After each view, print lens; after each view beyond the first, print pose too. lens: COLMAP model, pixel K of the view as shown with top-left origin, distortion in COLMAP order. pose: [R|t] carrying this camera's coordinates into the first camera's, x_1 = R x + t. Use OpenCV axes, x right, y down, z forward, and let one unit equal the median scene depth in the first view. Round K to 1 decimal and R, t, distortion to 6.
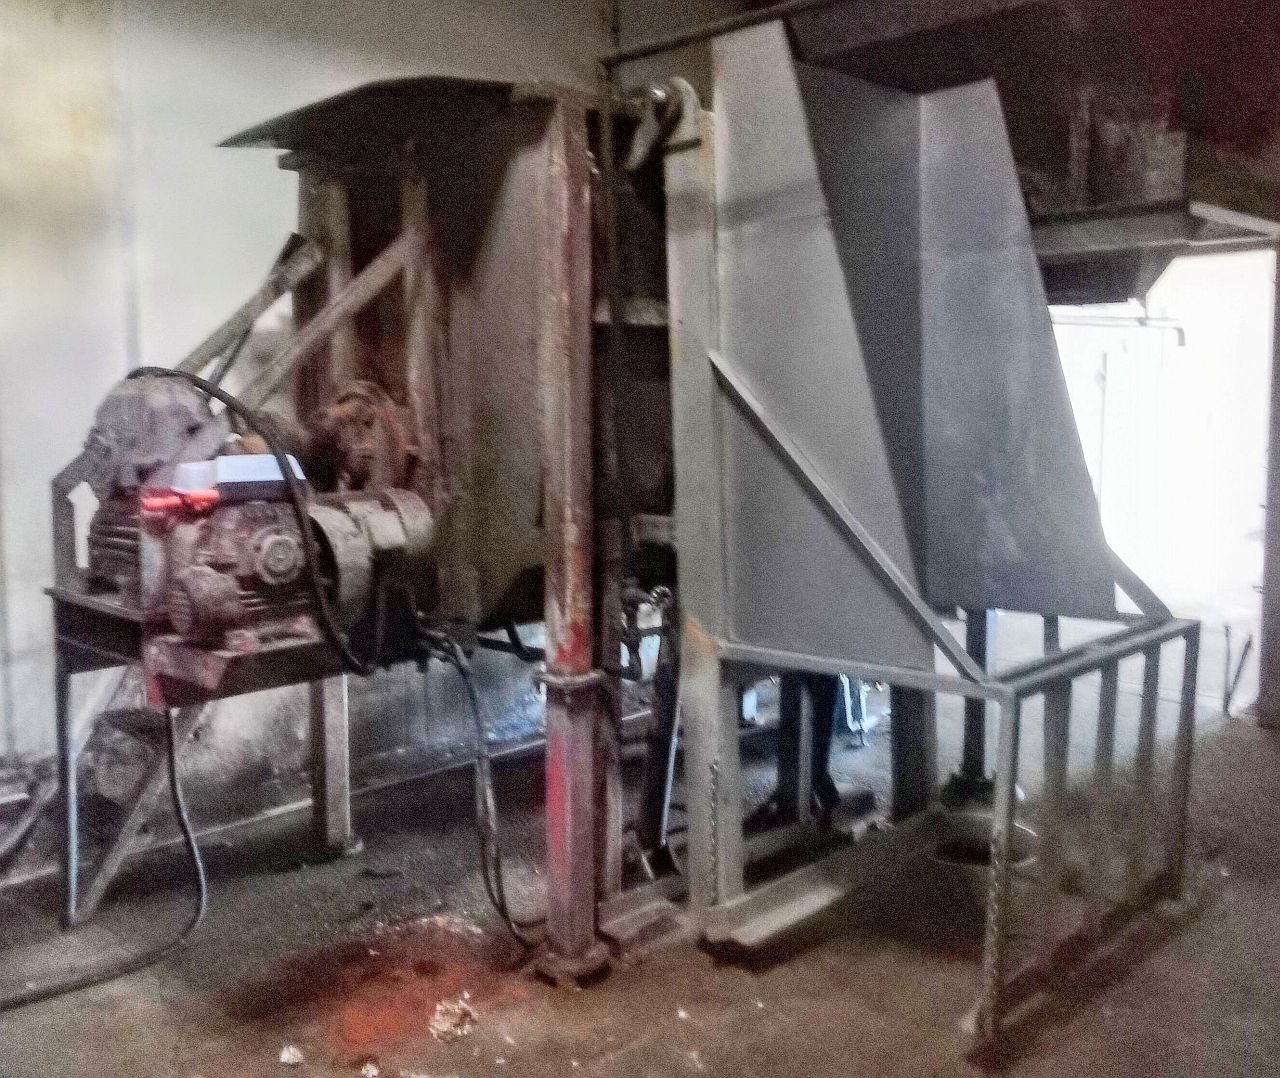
lens RADIAL K [[1212.8, 0, 640.0], [0, 1212.8, 539.0], [0, 0, 1]] dist [-0.001621, 0.004151]
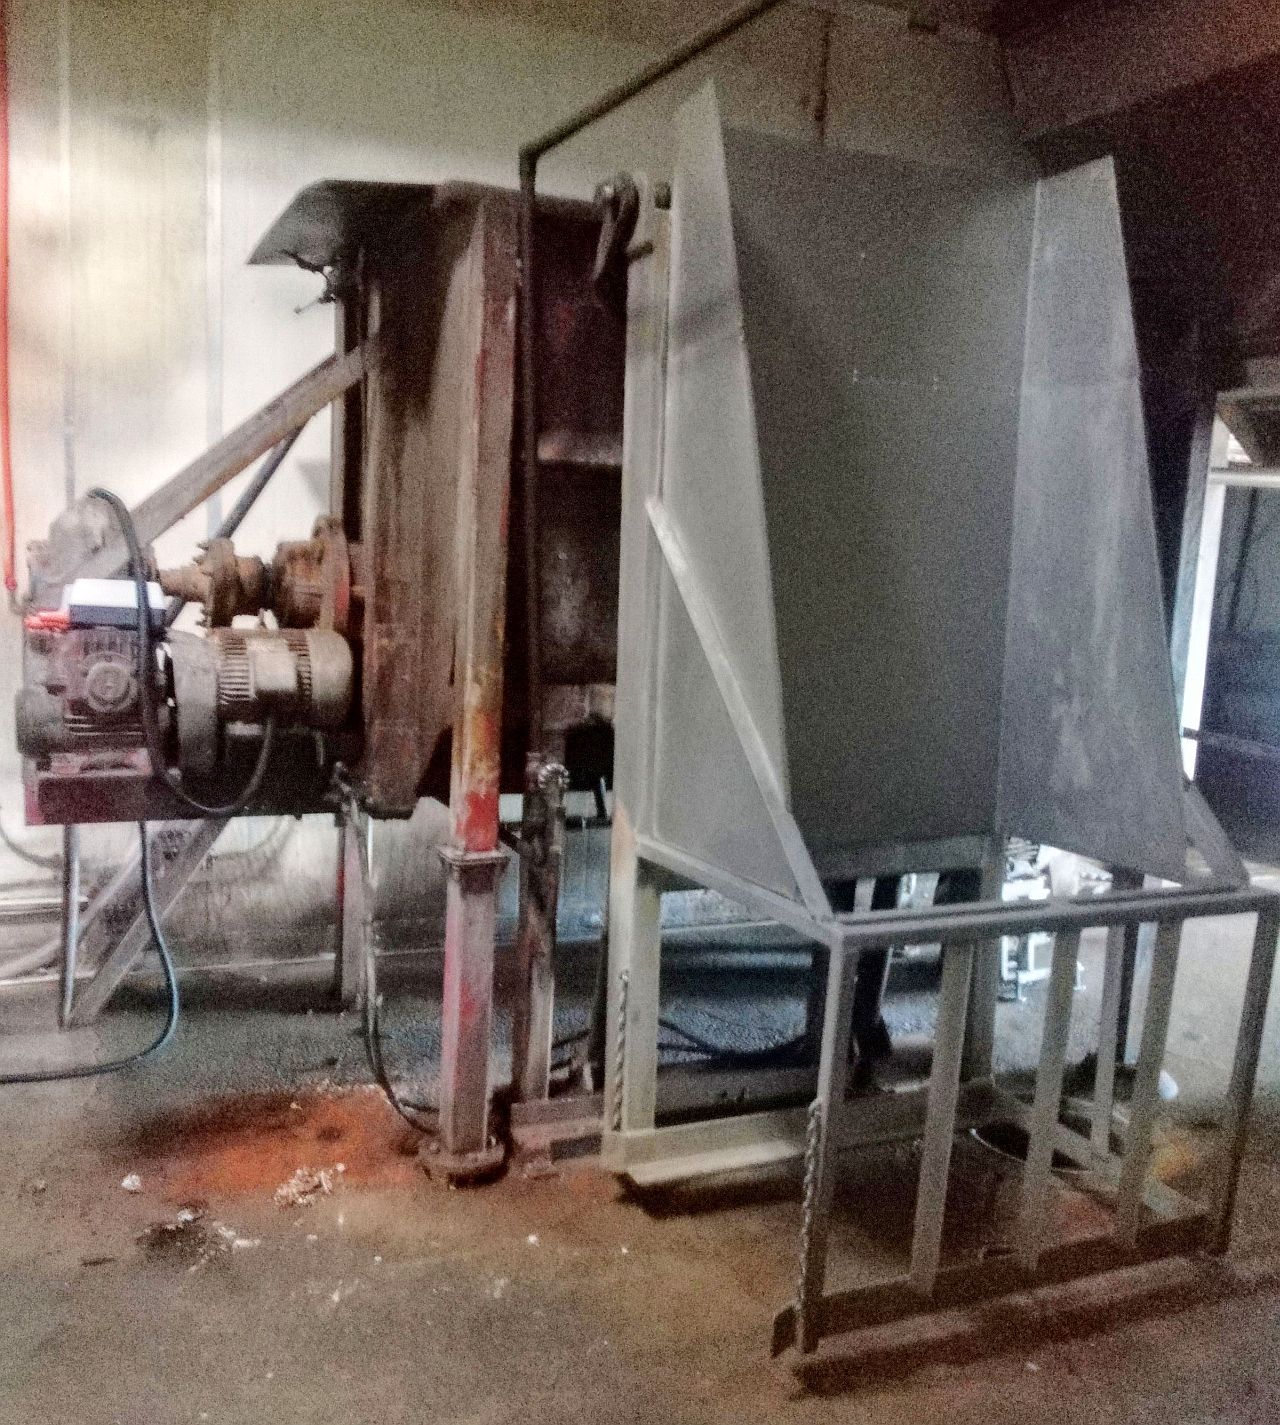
lens RADIAL K [[1341.3, 0, 639.4], [0, 1341.3, 791.7], [0, 0, 1]] dist [0.010213, 0.006975]
pose [[0.928880, 0.121577, -0.349858, 0.398636], [-0.101156, 0.991953, 0.076136, -0.020659], [0.356299, -0.035331, 0.933704, 0.104427]]
